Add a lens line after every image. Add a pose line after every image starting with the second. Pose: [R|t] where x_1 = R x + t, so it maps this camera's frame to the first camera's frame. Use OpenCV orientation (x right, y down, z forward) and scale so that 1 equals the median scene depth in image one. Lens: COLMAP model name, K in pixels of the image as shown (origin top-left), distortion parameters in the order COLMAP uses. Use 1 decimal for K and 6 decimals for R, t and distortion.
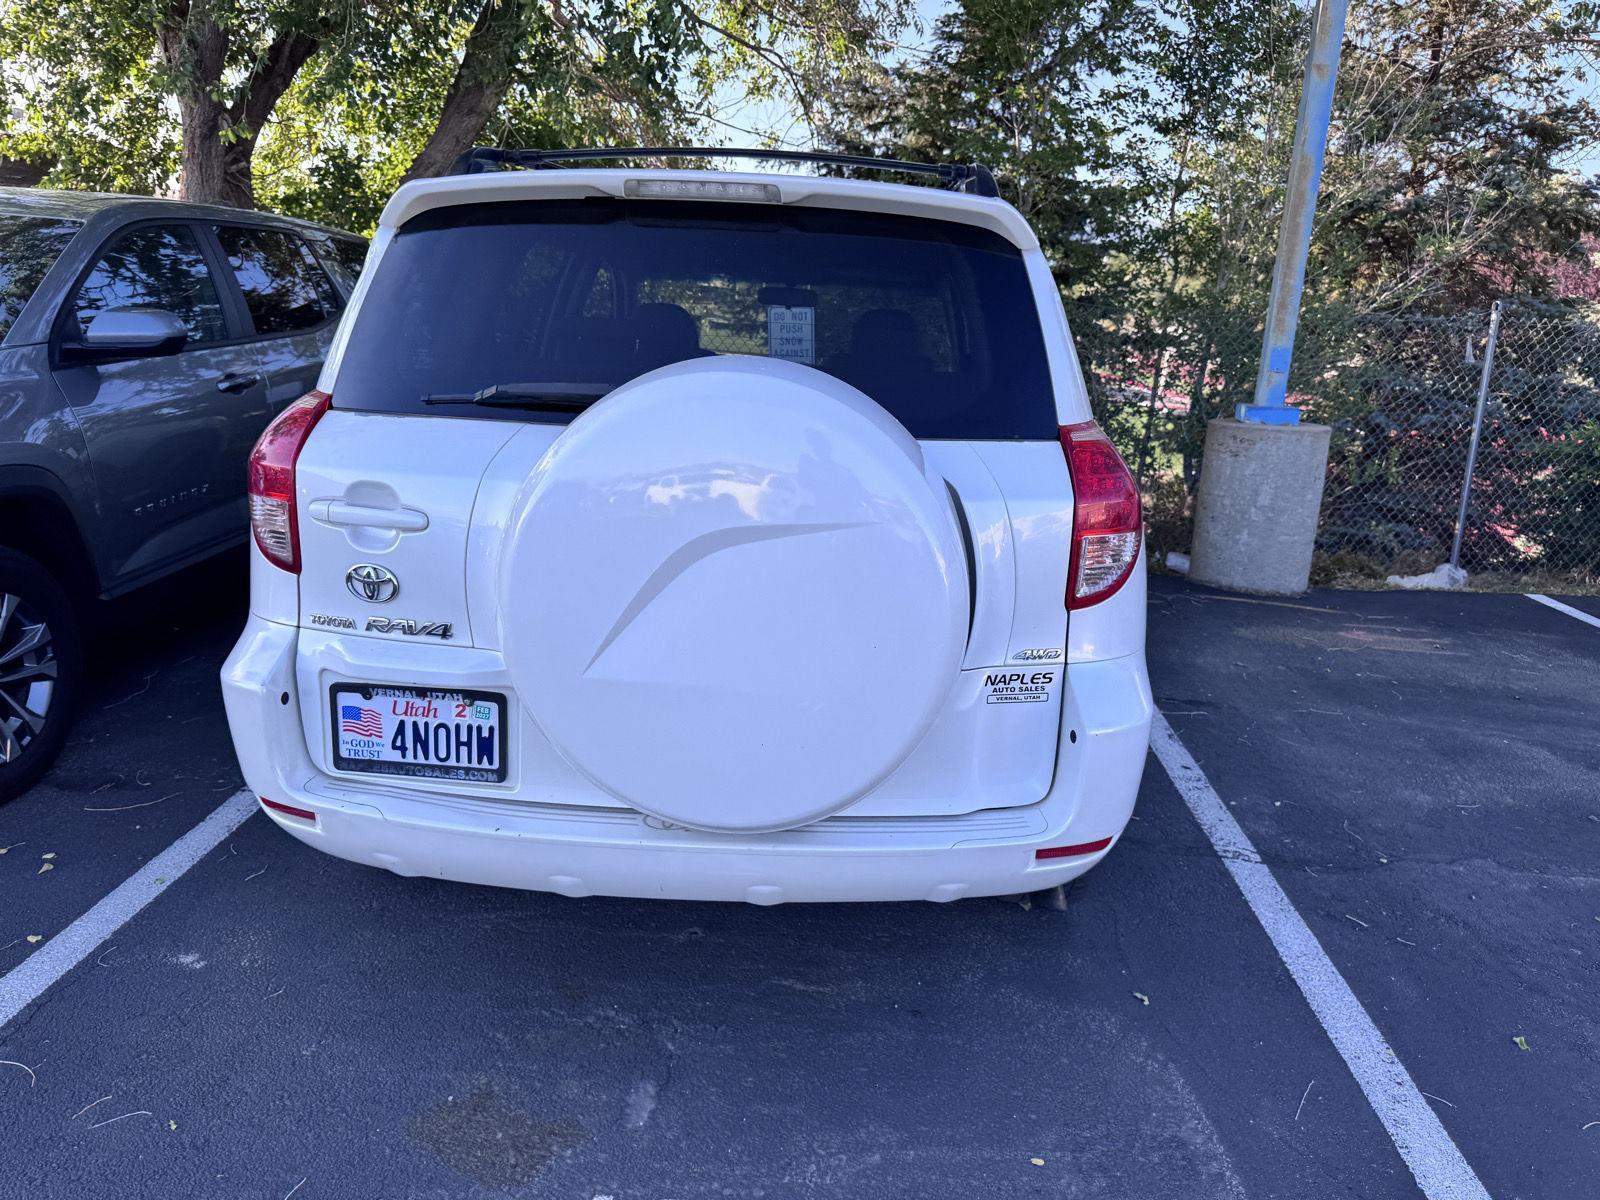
lens RADIAL K [[1144.5, 0, 813.8], [0, 1144.5, 598.9], [0, 0, 1]] dist [0.013915, -0.016639]
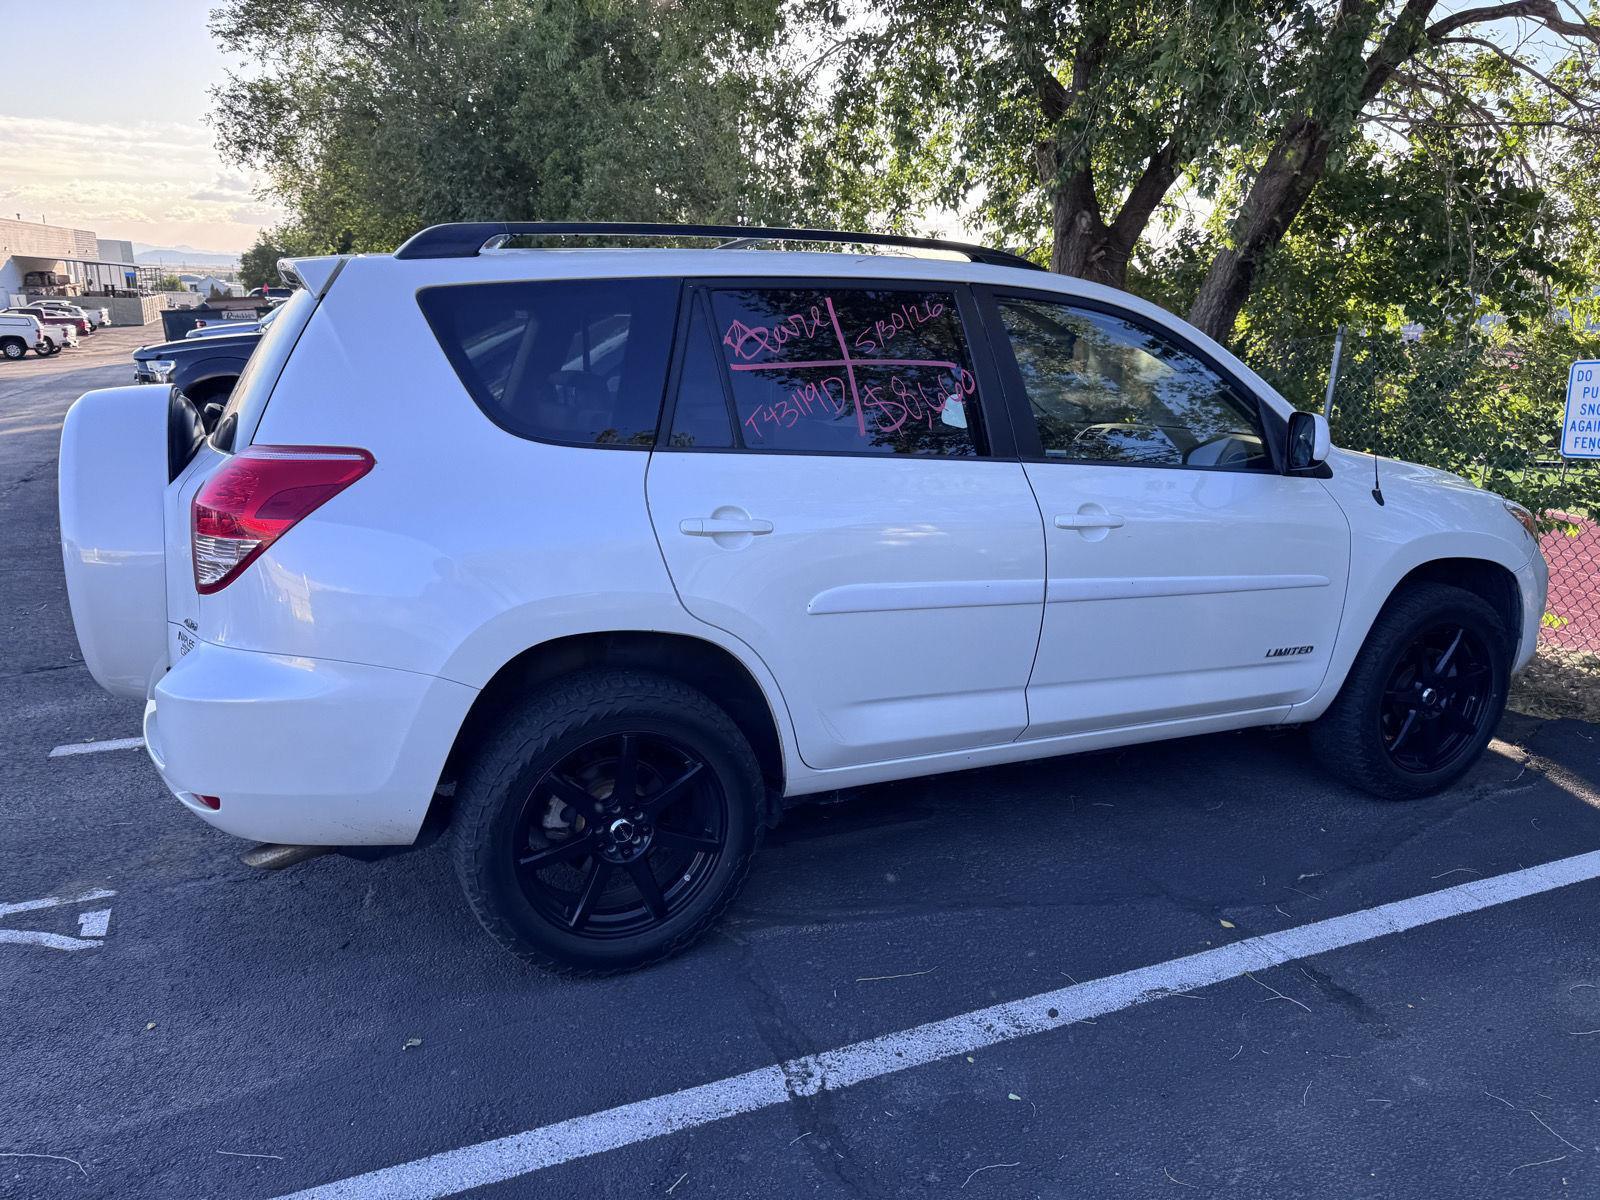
lens RADIAL K [[1144.5, 0, 813.6], [0, 1144.5, 606.1], [0, 0, 1]] dist [0.013915, -0.016639]
pose [[0.447245, 0.163941, -0.879259, 1.530516], [-0.216720, 0.973627, 0.071299, -0.198570], [0.867758, 0.158665, 0.470978, 0.959814]]
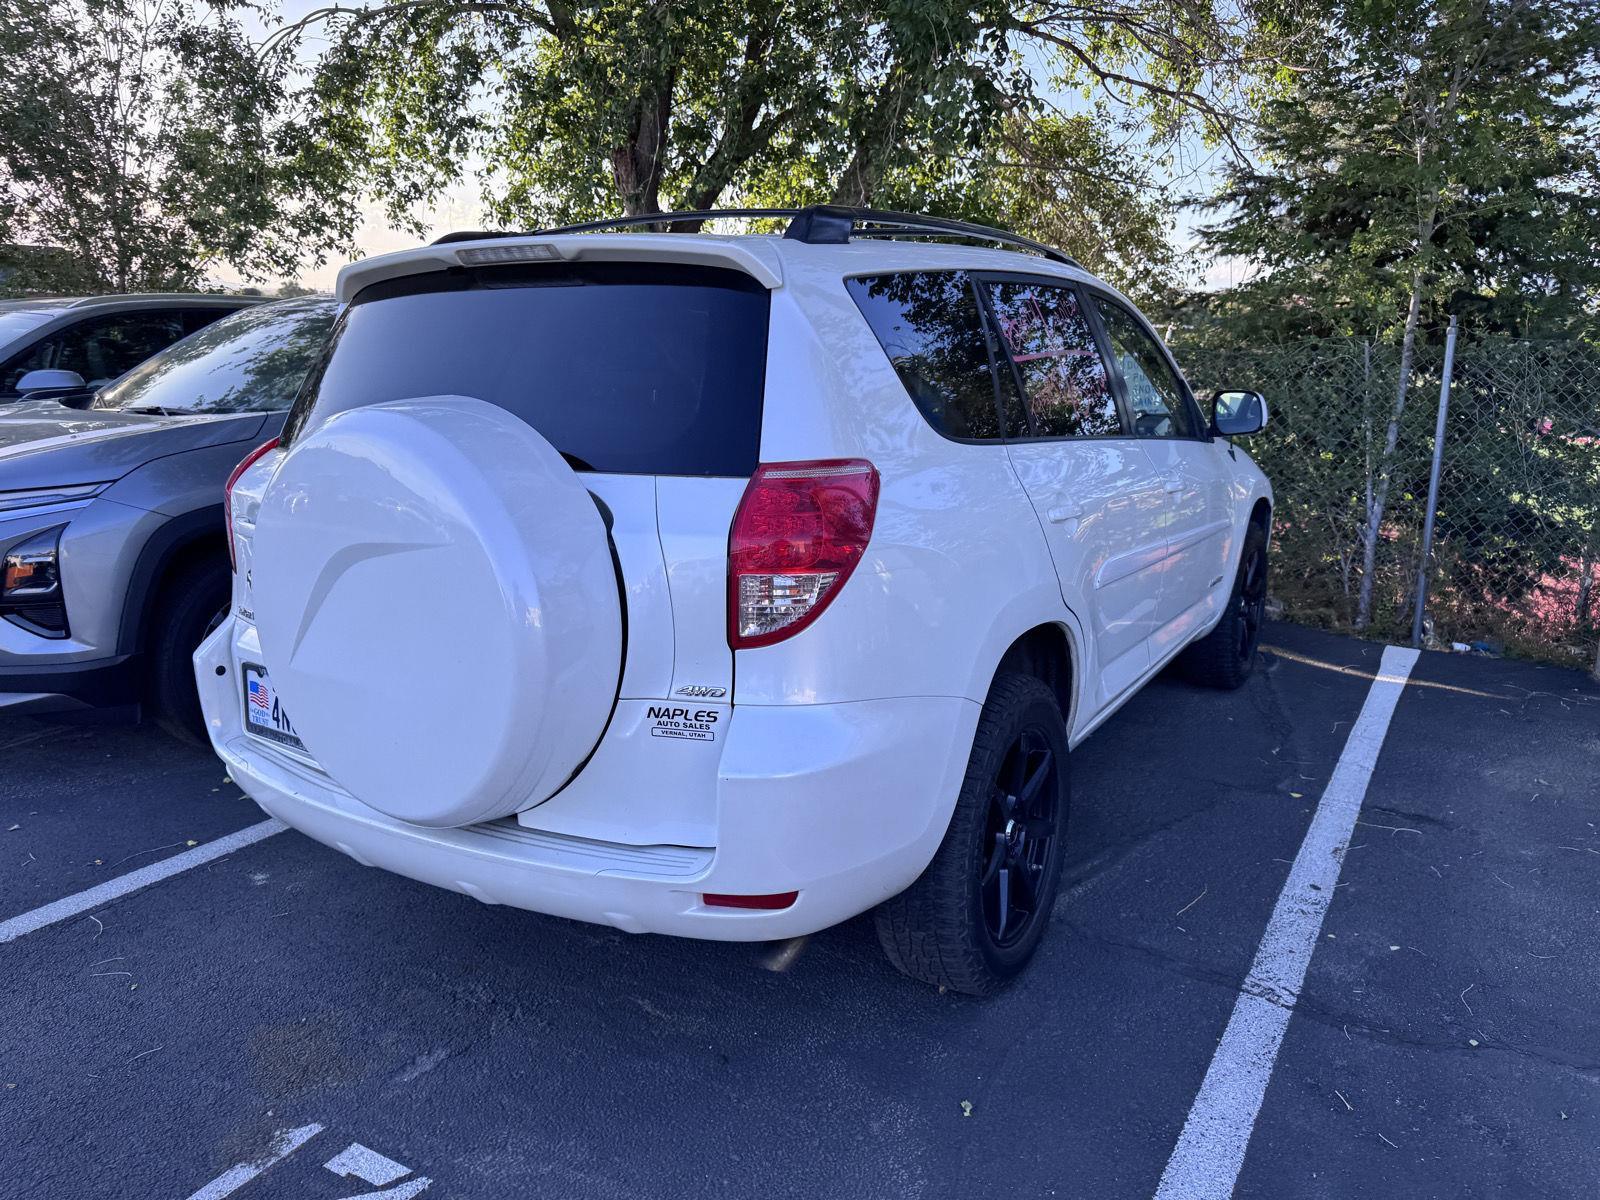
lens RADIAL K [[1144.5, 0, 816.1], [0, 1144.5, 585.8], [0, 0, 1]] dist [0.013915, -0.016639]
pose [[0.882693, 0.053814, -0.466859, 0.710054], [-0.082270, 0.995776, -0.040767, -0.010103], [0.462693, 0.074393, 0.883391, 0.164331]]
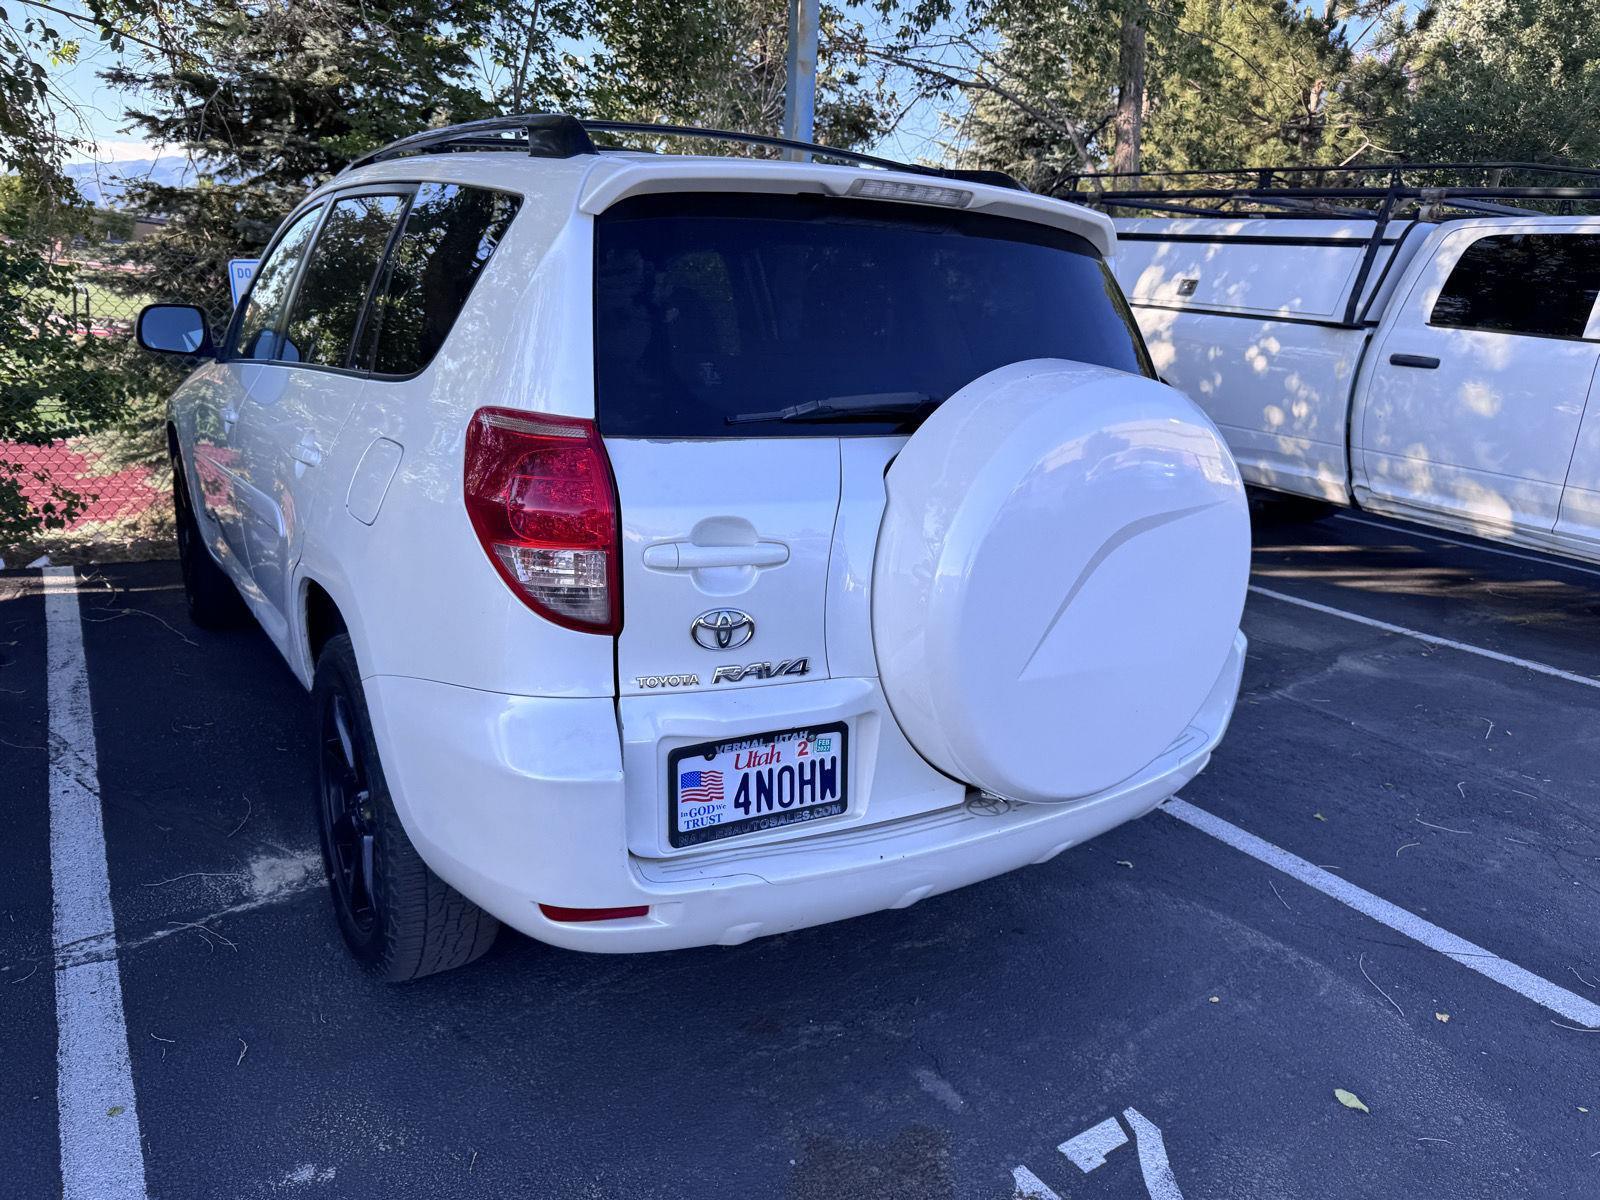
lens RADIAL K [[1144.5, 0, 814.3], [0, 1144.5, 583.7], [0, 0, 1]] dist [0.013915, -0.016639]
pose [[0.806445, -0.144261, 0.573441, -0.794618], [0.127444, 0.989395, 0.069675, -0.096161], [-0.577412, 0.016893, 0.816278, 0.226016]]
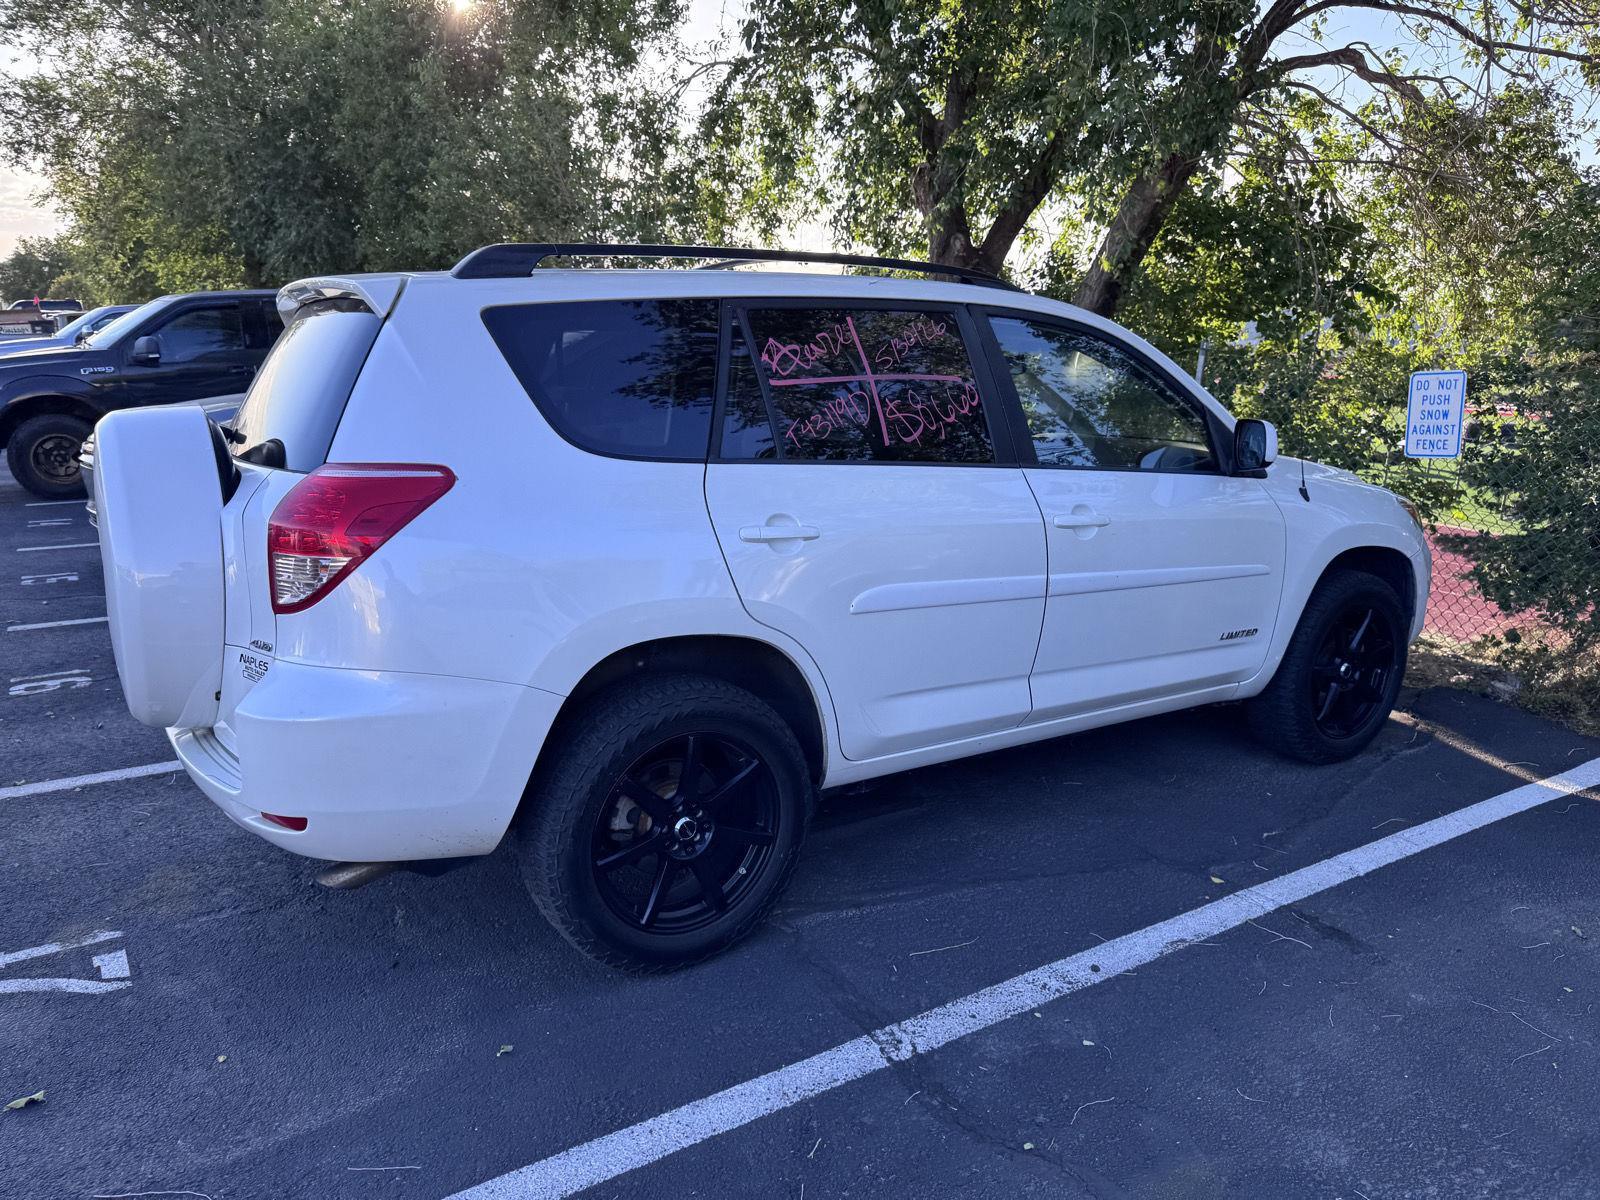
lens RADIAL K [[1144.5, 0, 815.8], [0, 1144.5, 602.4], [0, 0, 1]] dist [0.013915, -0.016639]
pose [[0.582167, 0.132010, -0.802281, 1.465124], [-0.188019, 0.981844, 0.025122, -0.133373], [0.791031, 0.136219, 0.596418, 0.702336]]
